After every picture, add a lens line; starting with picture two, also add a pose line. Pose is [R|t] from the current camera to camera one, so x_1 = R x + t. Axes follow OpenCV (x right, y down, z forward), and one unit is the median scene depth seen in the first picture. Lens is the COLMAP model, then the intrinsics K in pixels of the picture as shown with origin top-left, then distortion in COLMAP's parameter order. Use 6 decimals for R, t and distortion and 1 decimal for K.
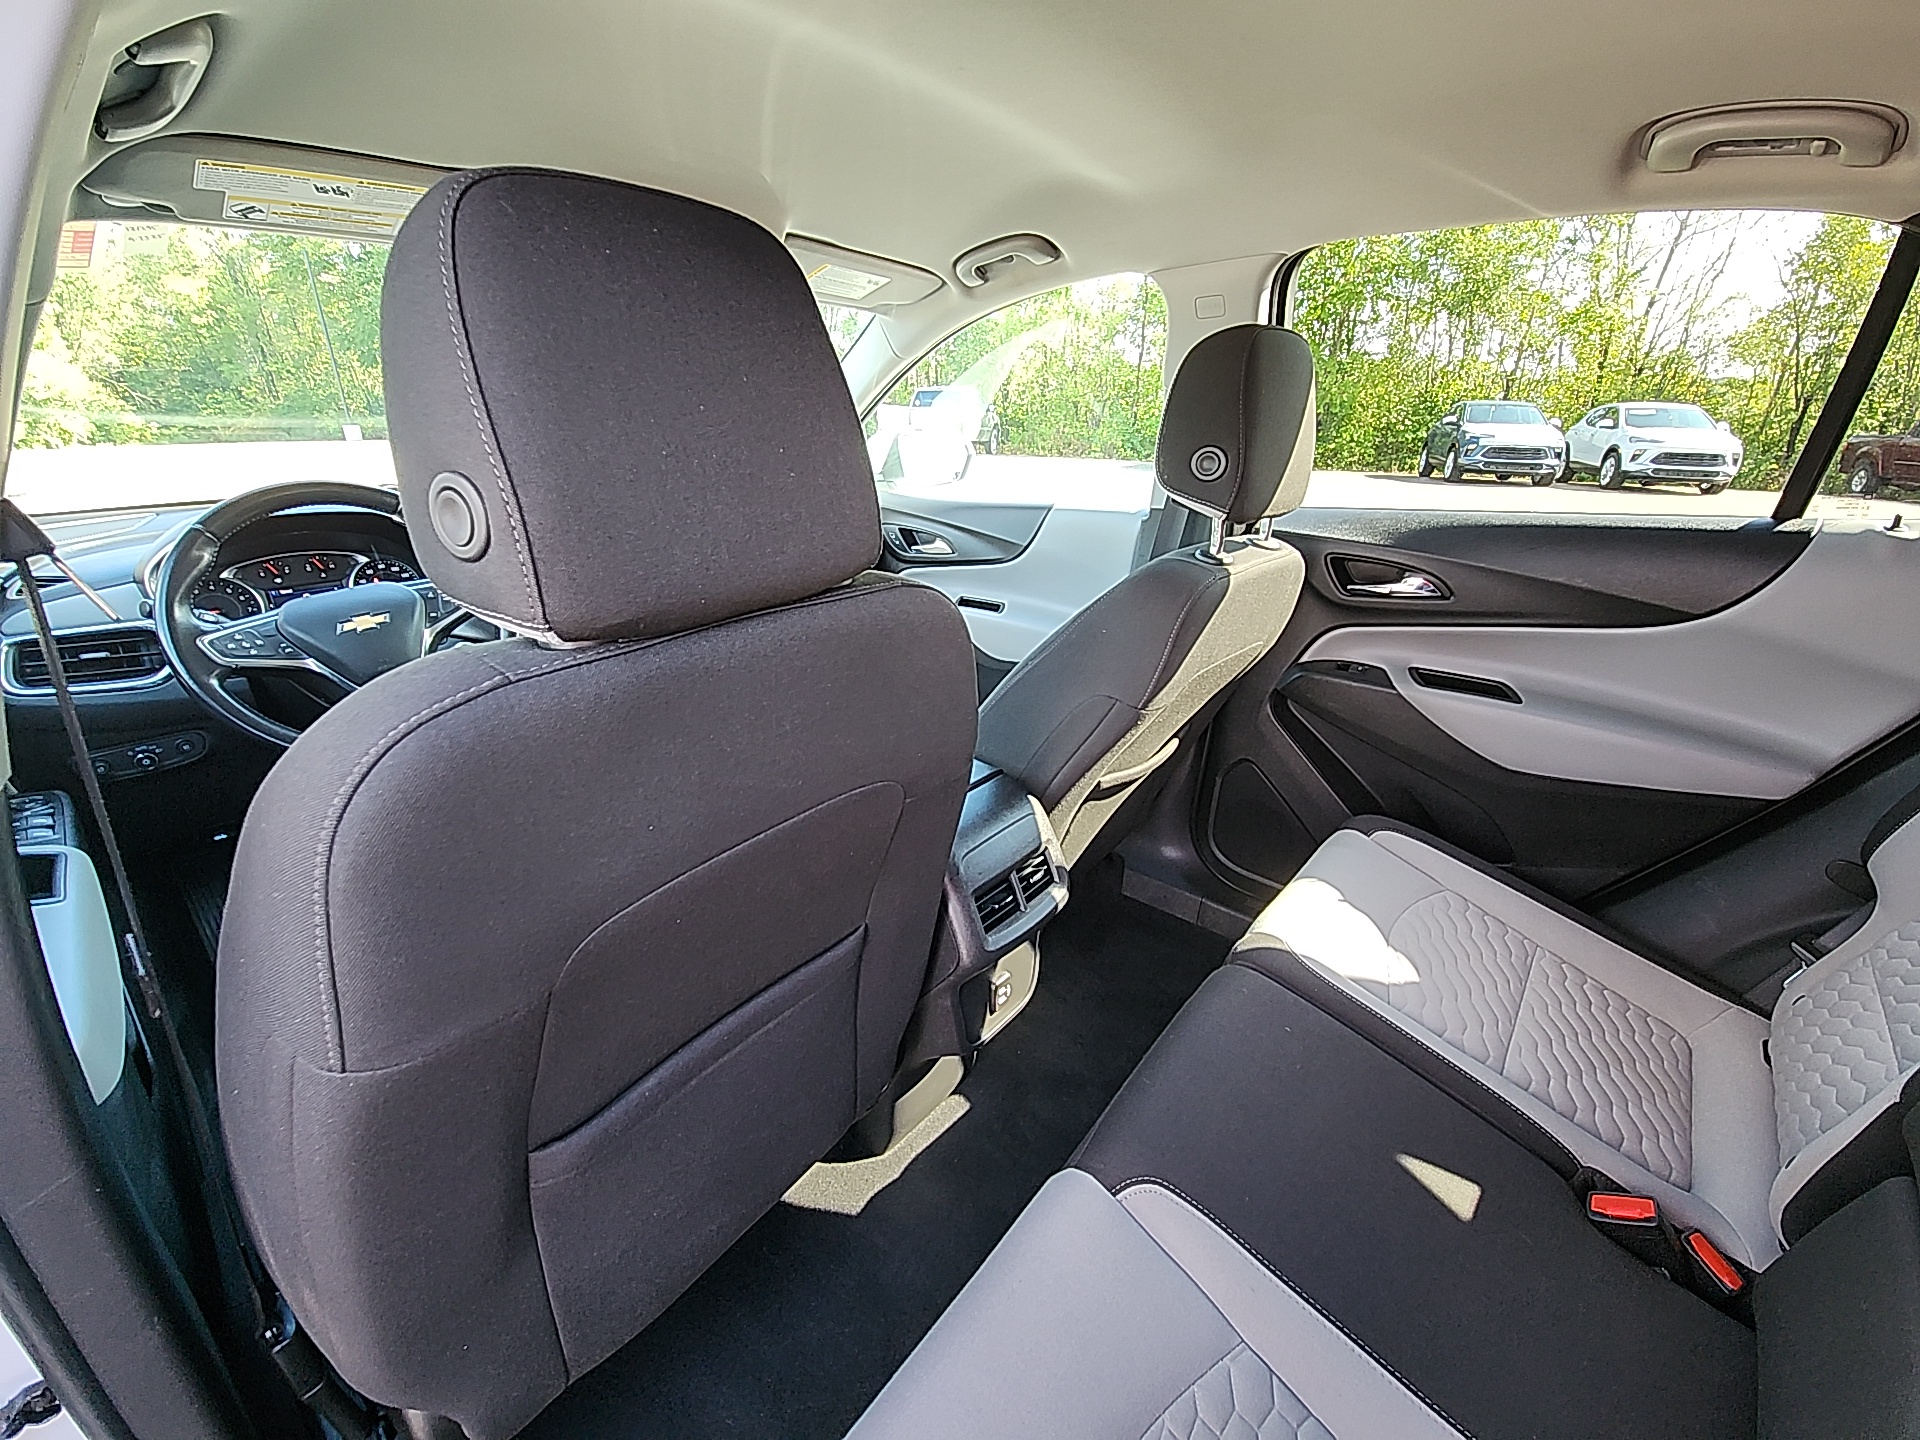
lens RADIAL K [[778.0, 0, 949.3], [0, 778.0, 713.8], [0, 0, 1]] dist [0.009282, -0.006318]
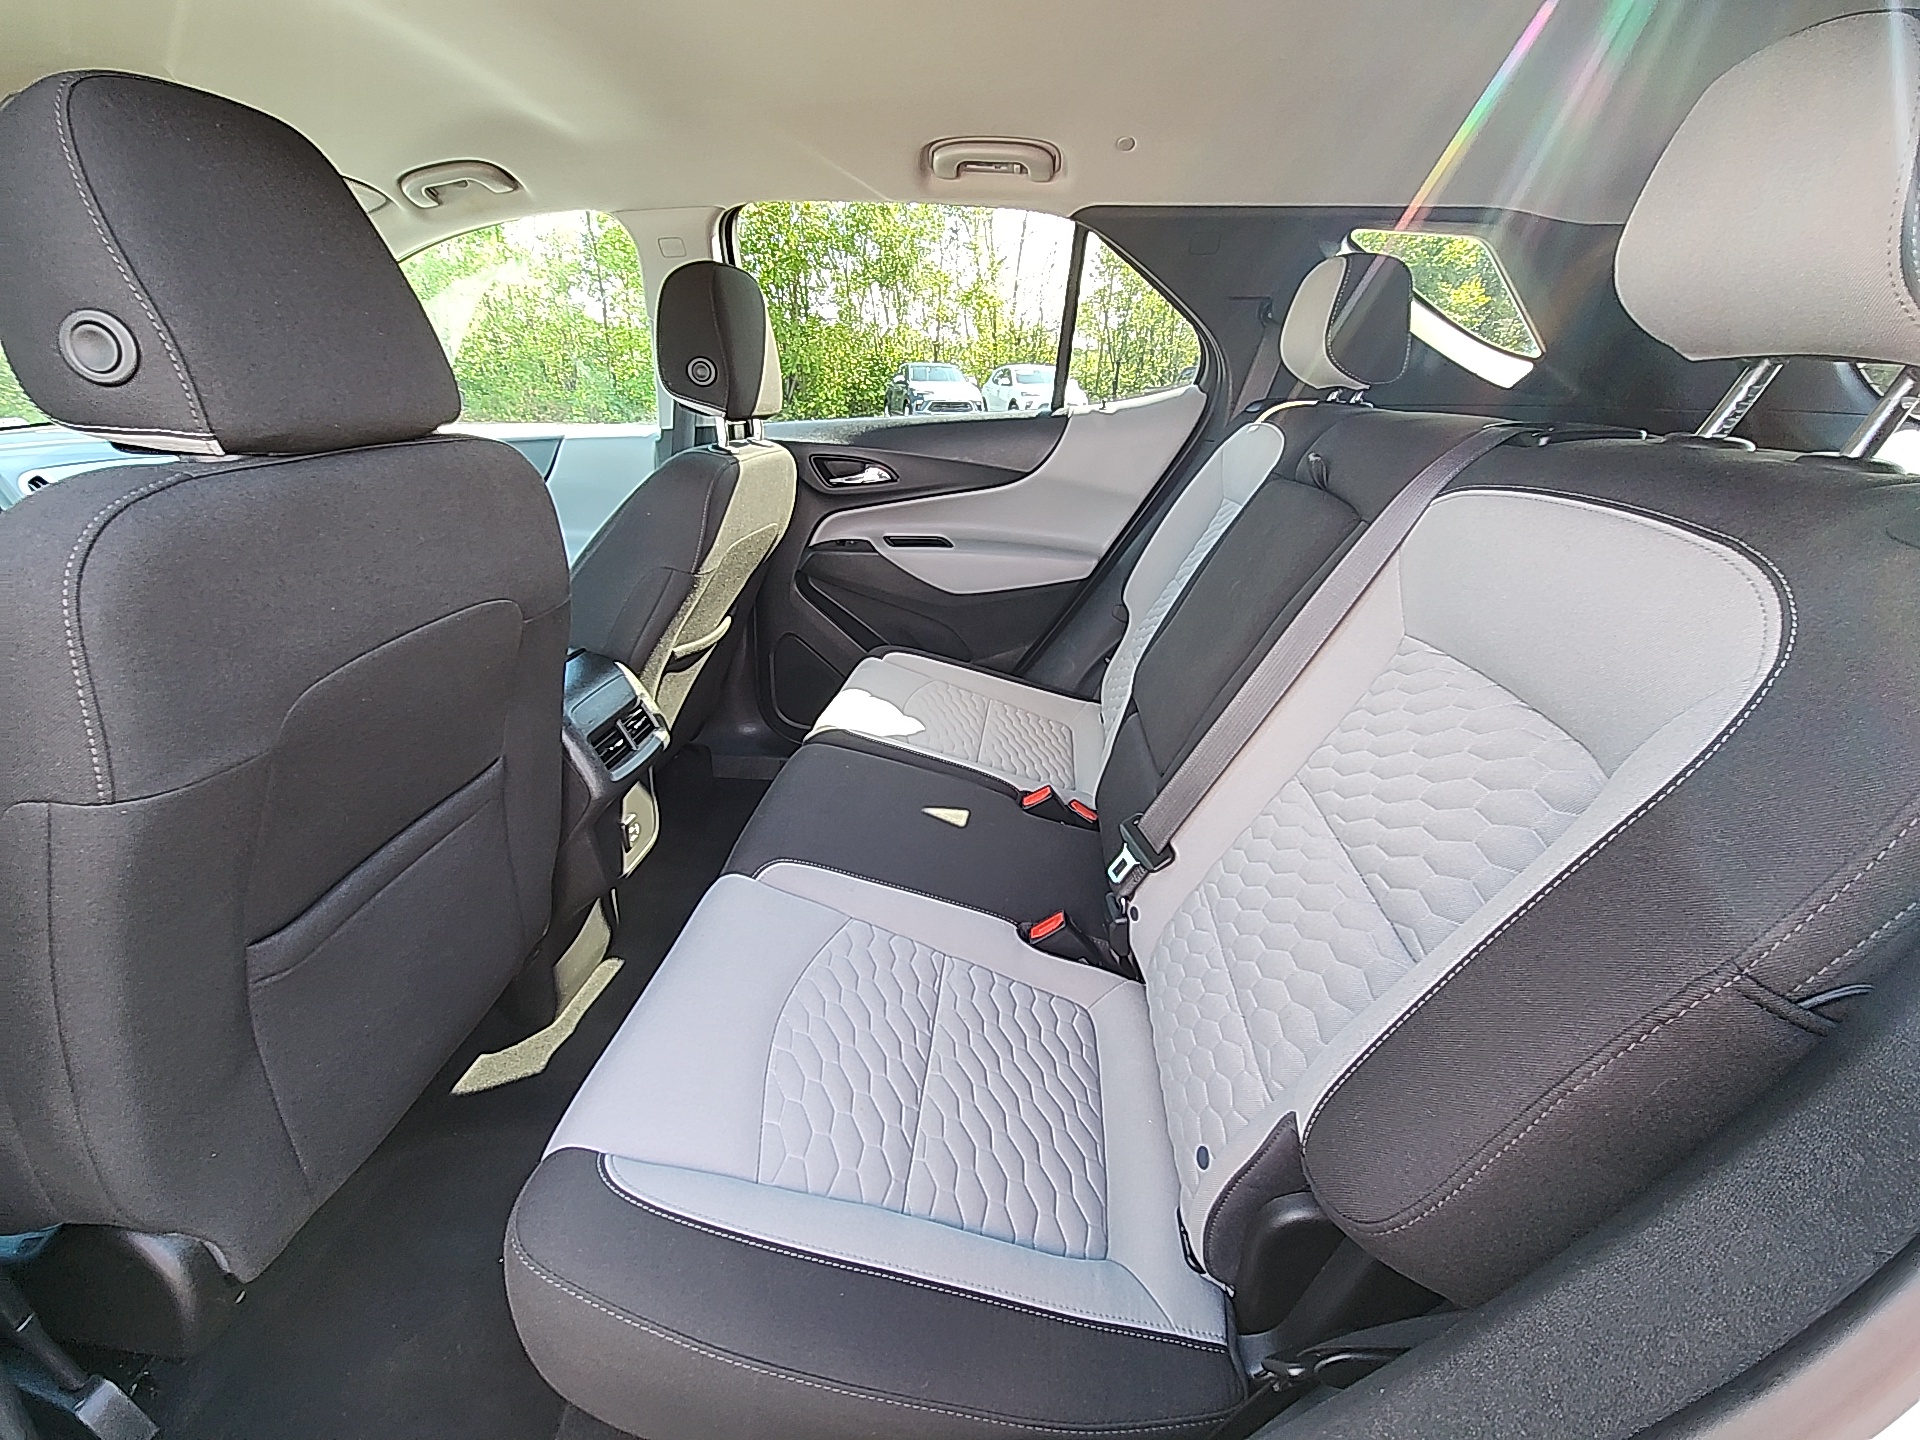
lens RADIAL K [[778.0, 0, 949.3], [0, 778.0, 713.8], [0, 0, 1]] dist [0.009282, -0.006318]
pose [[0.827512, -0.221555, 0.515885, -0.090775], [0.200074, 0.974892, 0.097752, 0.144365], [-0.524590, 0.022324, 0.851062, -0.225012]]
